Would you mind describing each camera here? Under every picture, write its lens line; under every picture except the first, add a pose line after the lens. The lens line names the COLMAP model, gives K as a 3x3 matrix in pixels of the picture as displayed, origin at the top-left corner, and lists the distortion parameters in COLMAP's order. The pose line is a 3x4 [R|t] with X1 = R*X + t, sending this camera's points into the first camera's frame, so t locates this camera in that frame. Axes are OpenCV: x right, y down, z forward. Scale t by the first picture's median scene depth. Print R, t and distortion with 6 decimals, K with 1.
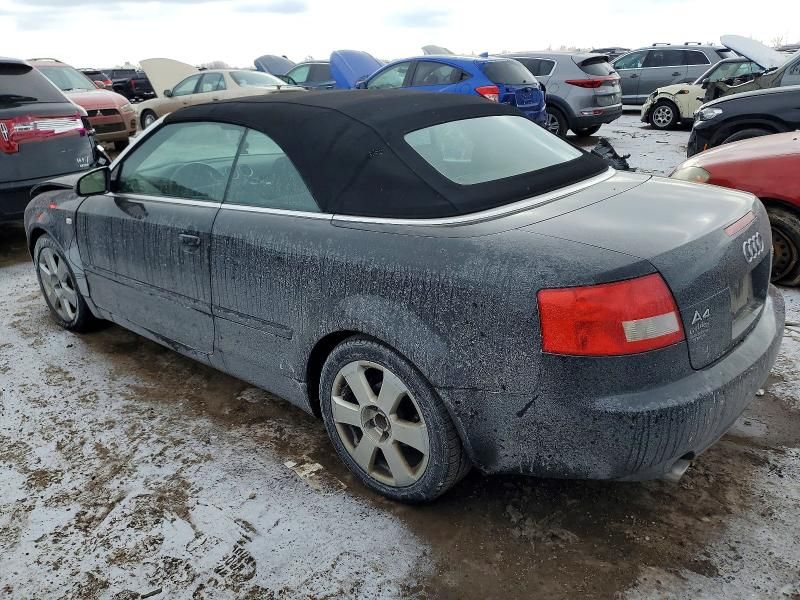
lens RADIAL K [[617.9, 0, 400.8], [0, 617.9, 295.4], [0, 0, 1]] dist [0.000604, 0.007879]
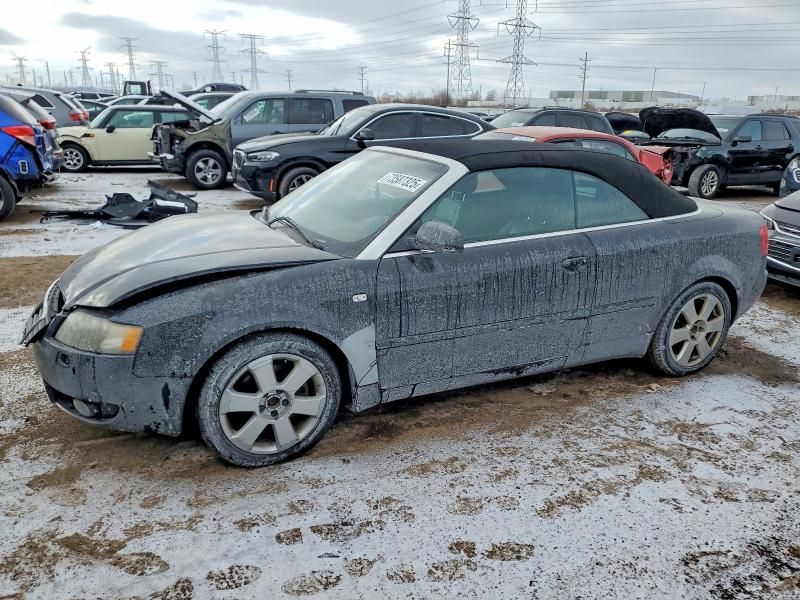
lens RADIAL K [[617.9, 0, 400.9], [0, 617.9, 303.9], [0, 0, 1]] dist [0.000604, 0.007879]
pose [[0.402056, -0.222230, 0.888237, -1.590725], [0.265926, 0.956624, 0.118970, -0.247684], [-0.876148, 0.188373, 0.443713, 0.775095]]
